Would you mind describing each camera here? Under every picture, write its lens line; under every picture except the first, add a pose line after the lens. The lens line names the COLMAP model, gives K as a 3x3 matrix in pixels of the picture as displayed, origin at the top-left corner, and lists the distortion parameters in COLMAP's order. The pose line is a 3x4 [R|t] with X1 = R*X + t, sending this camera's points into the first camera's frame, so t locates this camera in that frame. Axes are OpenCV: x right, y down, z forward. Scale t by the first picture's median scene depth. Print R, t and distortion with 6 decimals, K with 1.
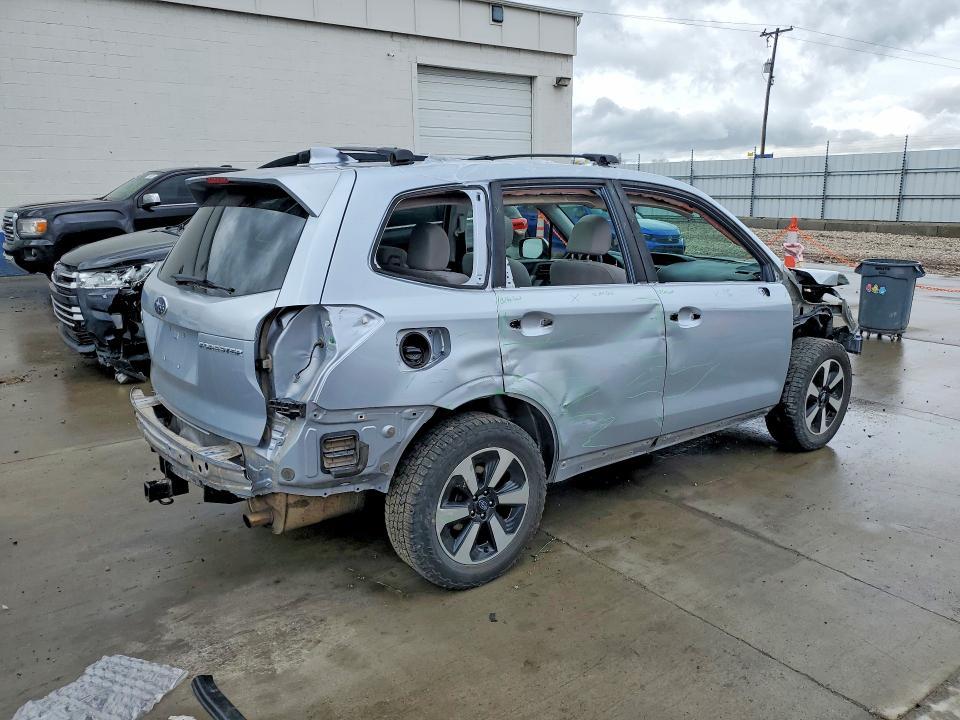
lens RADIAL K [[779.1, 0, 480.0], [0, 779.1, 360.0], [0, 0, 1]] dist [0.003186, 0.002821]
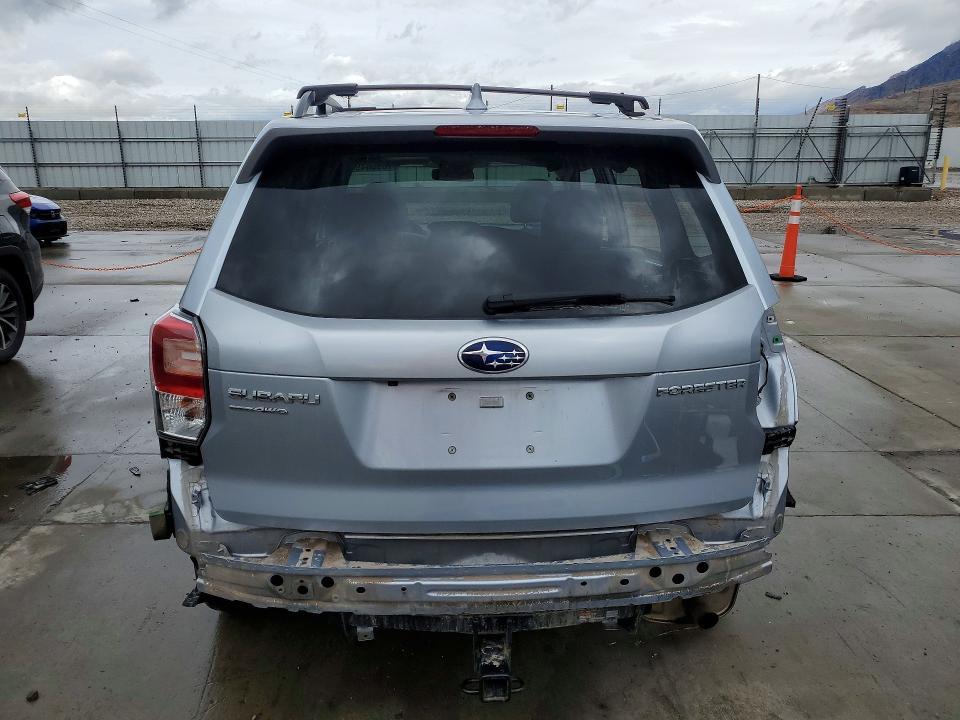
lens RADIAL K [[761.8, 0, 480.0], [0, 761.8, 360.0], [0, 0, 1]] dist [0.003646, 0.001071]
pose [[0.552684, -0.211206, 0.806184, -0.169589], [0.175781, 0.975134, 0.134960, -0.028134], [-0.814642, 0.067122, 0.576067, 0.140202]]
